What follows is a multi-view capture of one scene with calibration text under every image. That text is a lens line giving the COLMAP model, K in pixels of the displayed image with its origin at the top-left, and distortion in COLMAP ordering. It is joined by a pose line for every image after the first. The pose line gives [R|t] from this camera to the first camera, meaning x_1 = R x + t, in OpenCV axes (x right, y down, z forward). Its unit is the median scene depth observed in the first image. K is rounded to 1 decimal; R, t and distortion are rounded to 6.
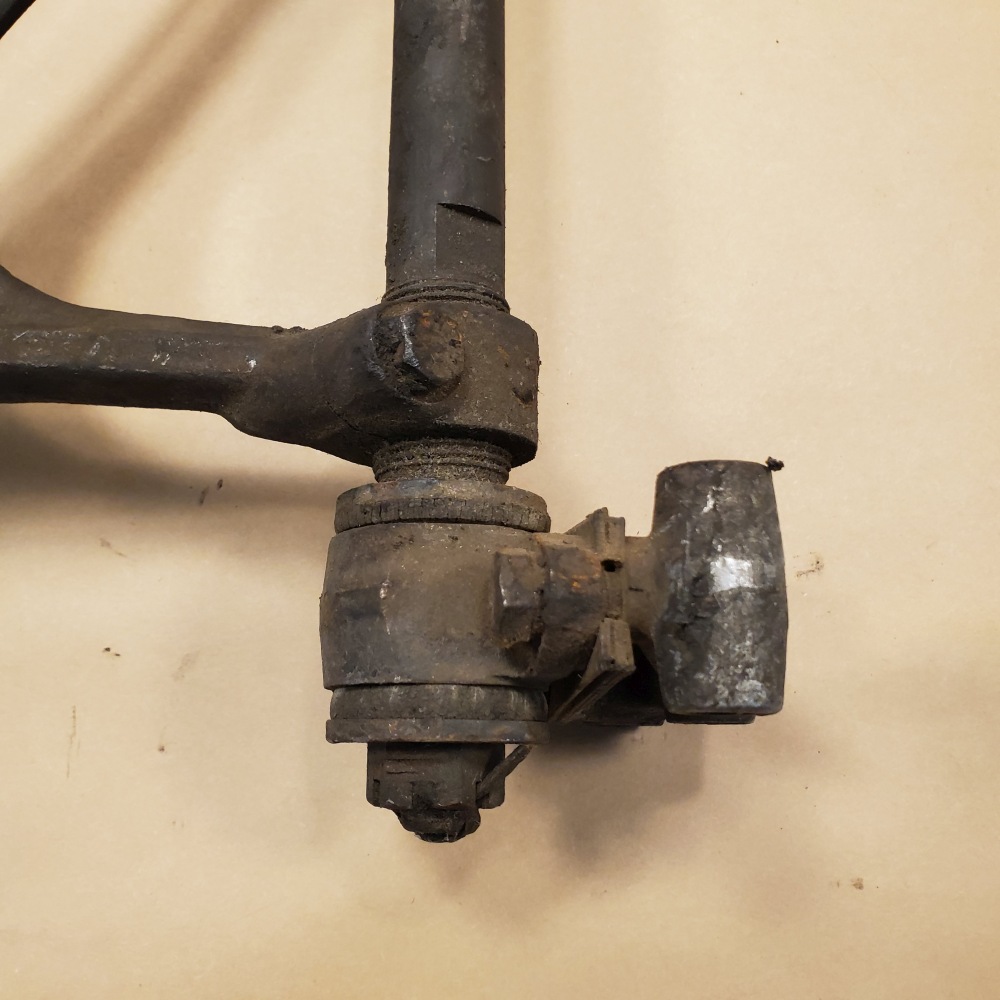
lens RADIAL K [[1100.5, 0, 479.5], [0, 1100.5, 474.9], [0, 0, 1]] dist [-0.074251, 0.203368]
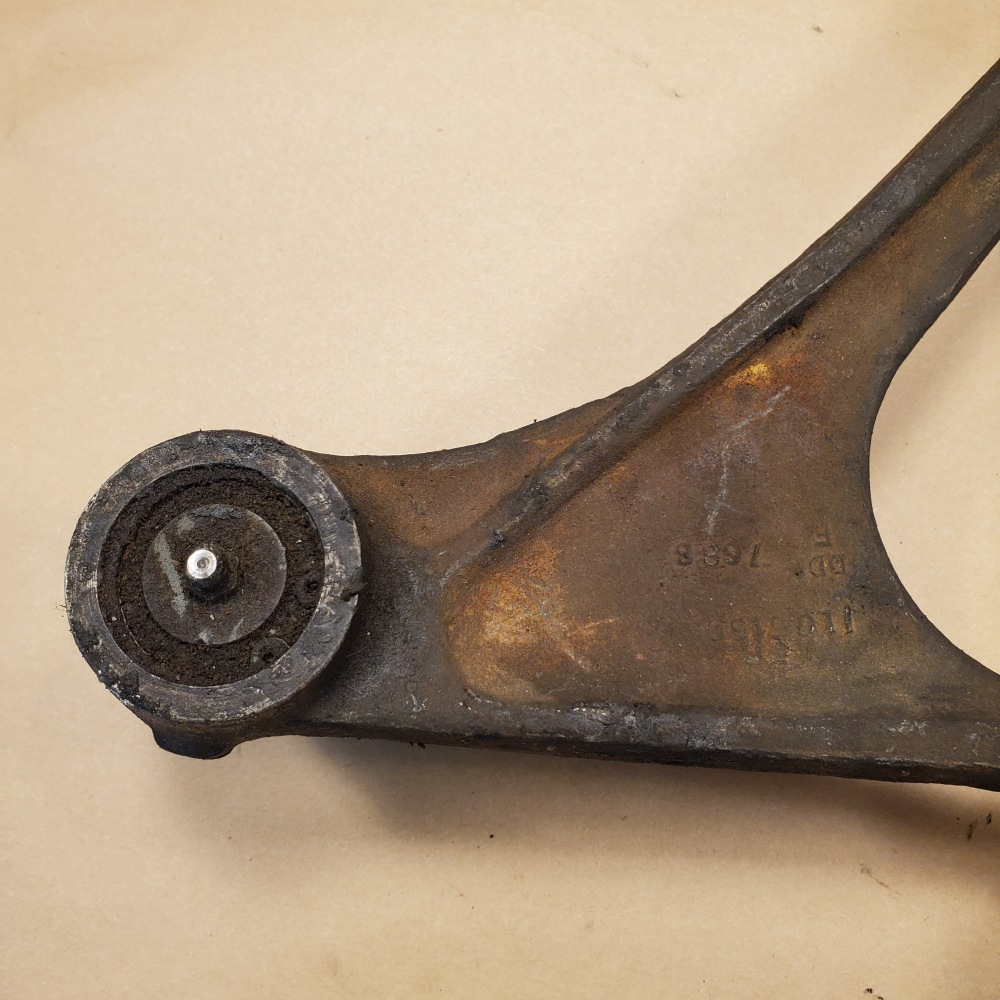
lens RADIAL K [[1065.4, 0, 500.0], [0, 1065.4, 500.0], [0, 0, 1]] dist [0.095657, -0.262895]
pose [[0.991594, 0.112567, -0.063793, -0.633065], [-0.113408, 0.993501, -0.009715, -0.210429], [0.062285, 0.016868, 0.997916, 0.047041]]
